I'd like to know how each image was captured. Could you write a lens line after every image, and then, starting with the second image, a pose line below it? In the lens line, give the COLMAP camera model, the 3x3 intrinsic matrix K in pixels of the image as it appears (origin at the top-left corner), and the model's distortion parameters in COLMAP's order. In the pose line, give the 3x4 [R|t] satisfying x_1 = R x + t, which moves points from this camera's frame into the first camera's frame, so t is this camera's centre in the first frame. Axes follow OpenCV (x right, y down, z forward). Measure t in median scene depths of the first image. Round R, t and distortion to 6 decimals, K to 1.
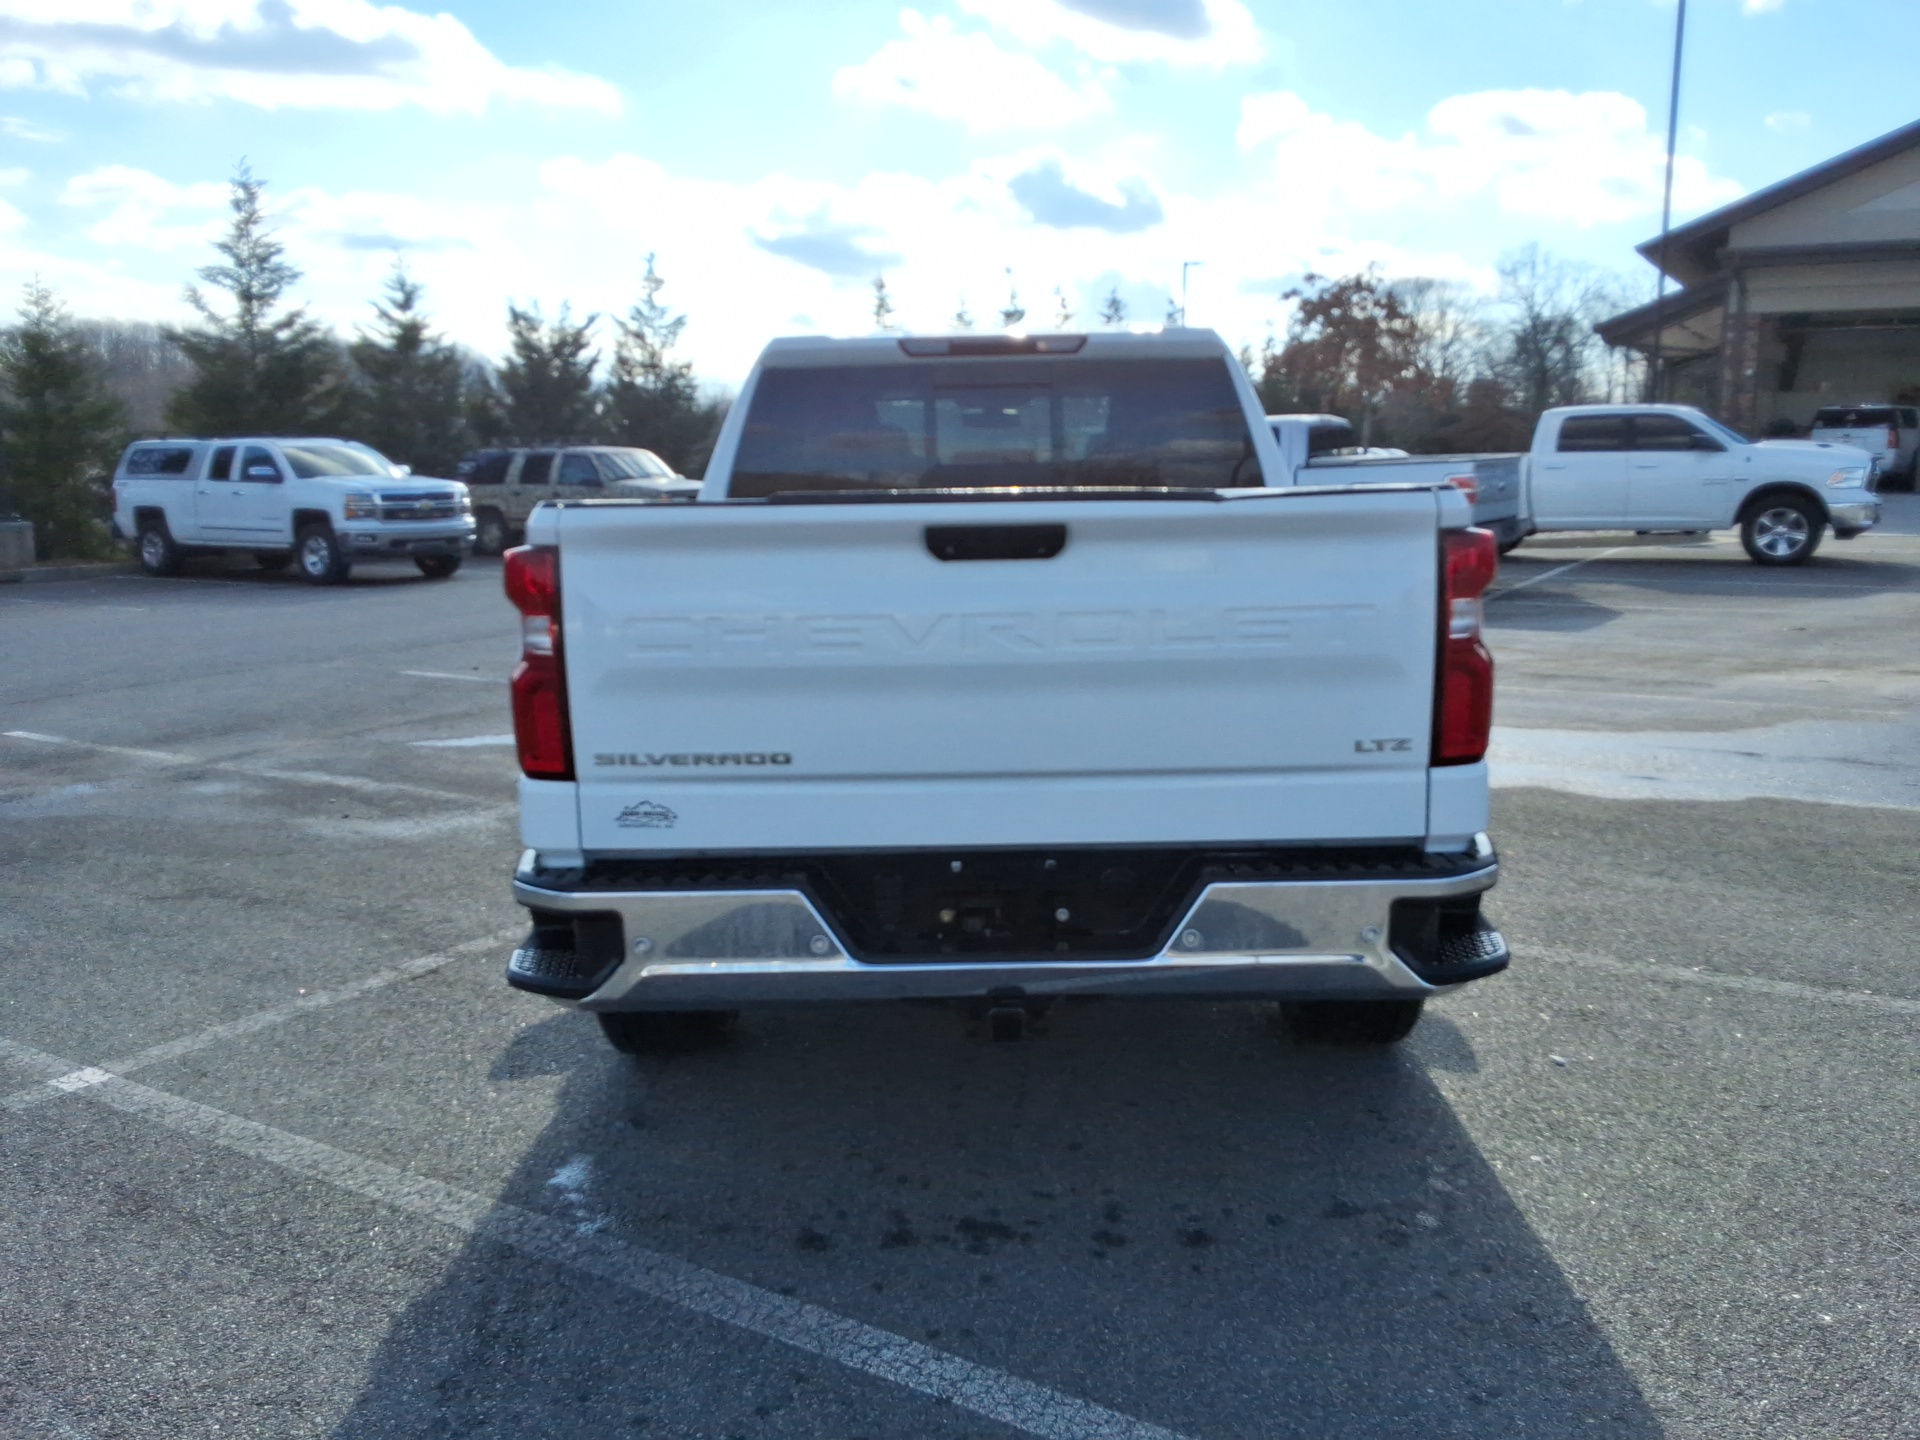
lens RADIAL K [[1576.7, 0, 964.5], [0, 1576.7, 687.8], [0, 0, 1]] dist [0.071608, -0.111287]
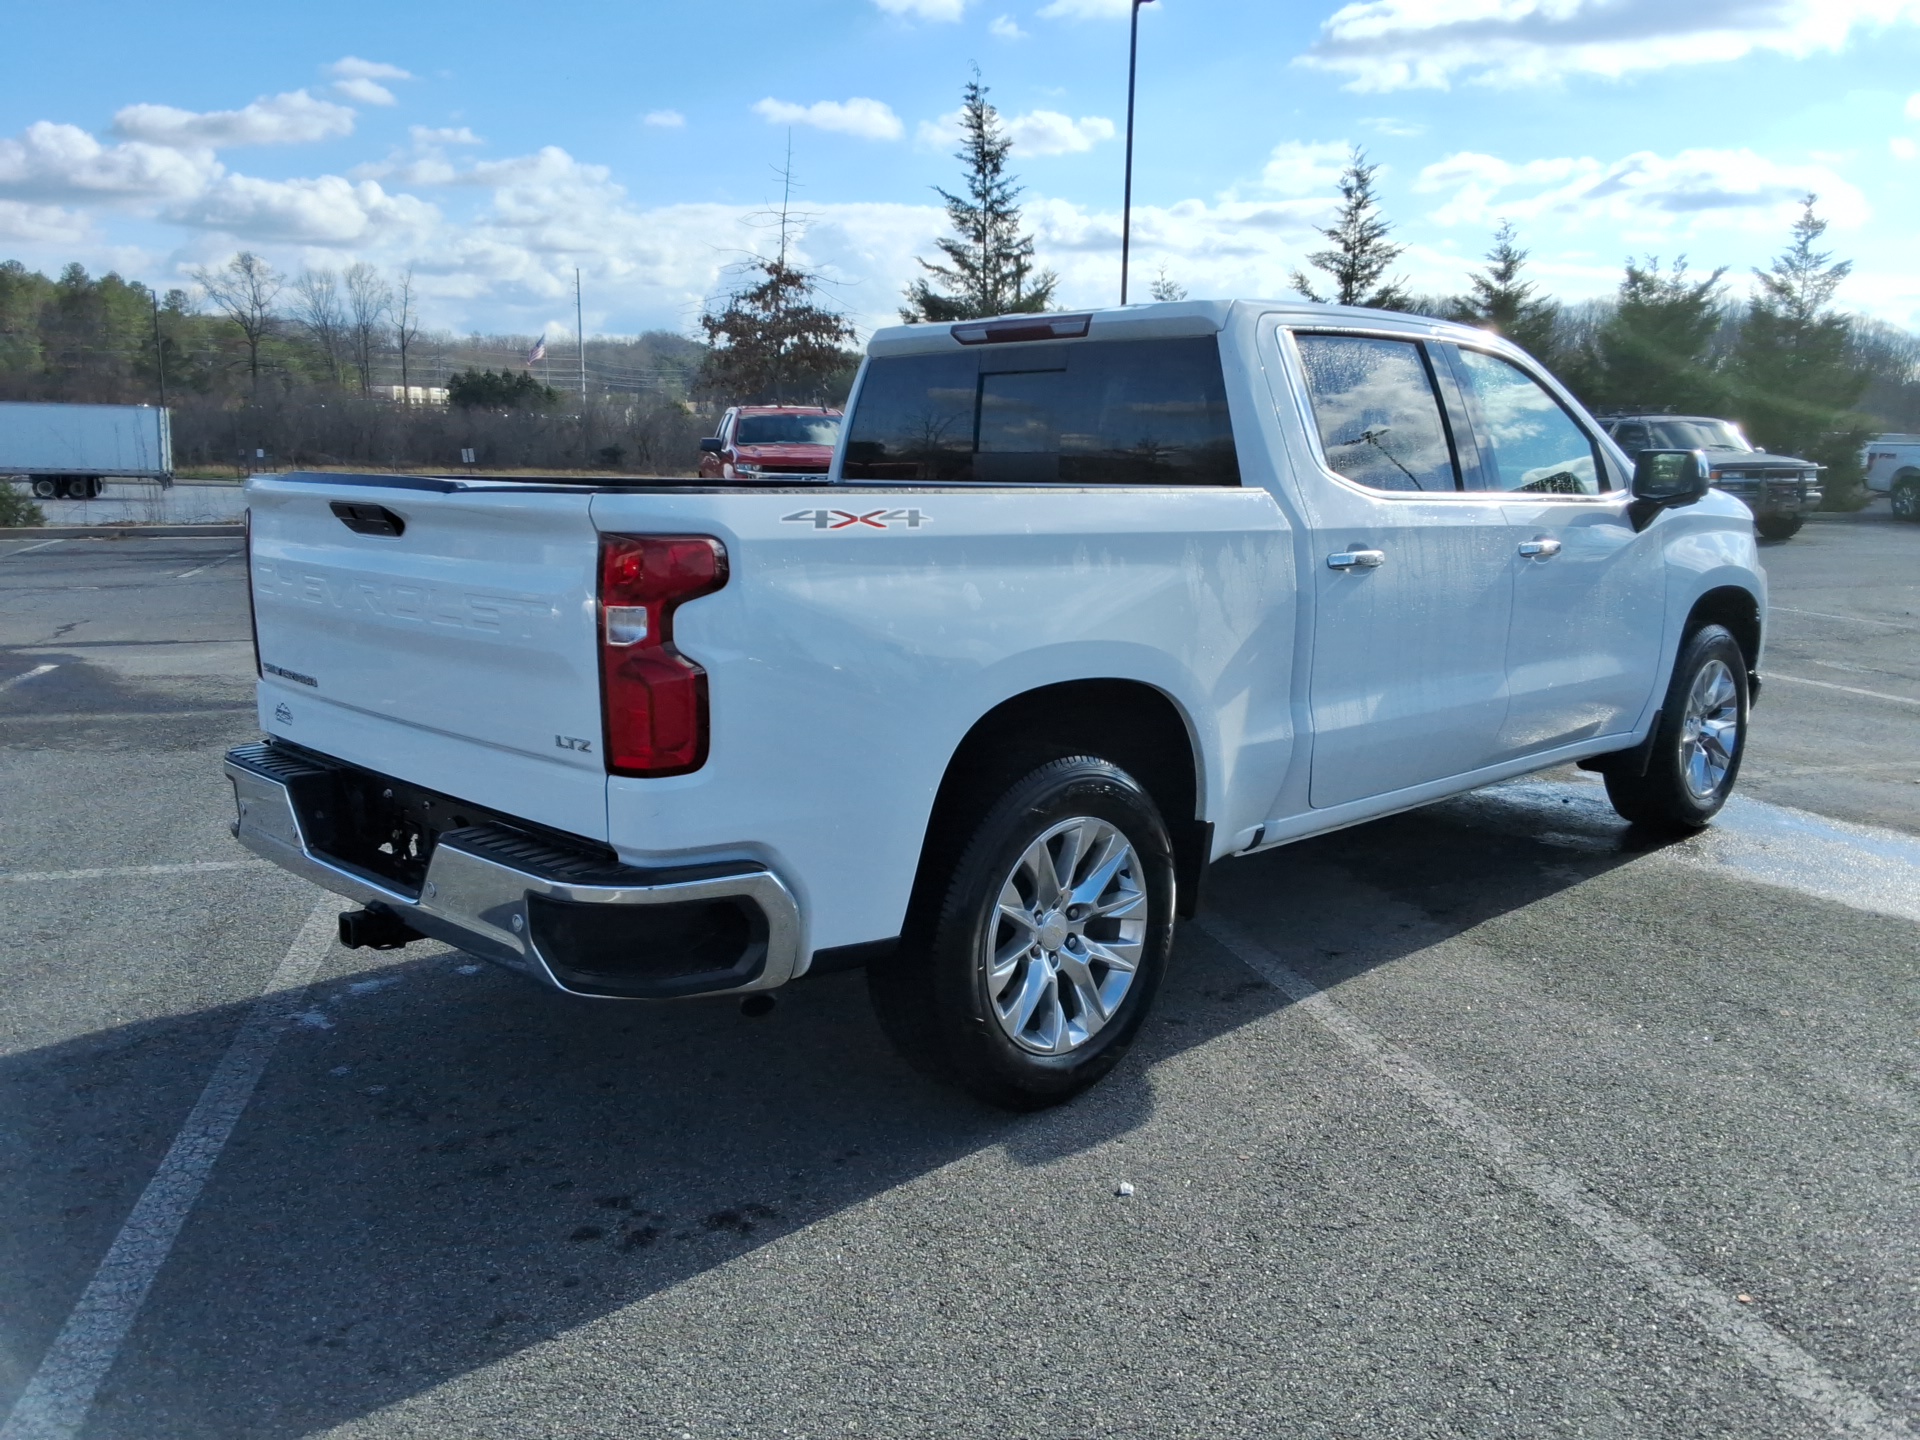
lens RADIAL K [[1576.7, 0, 964.5], [0, 1576.7, 687.8], [0, 0, 1]] dist [0.071608, -0.111287]
pose [[0.694918, 0.123258, -0.708447, 0.280099], [-0.108299, 0.991902, 0.066344, -0.022644], [0.710887, 0.030620, 0.702639, 0.114871]]
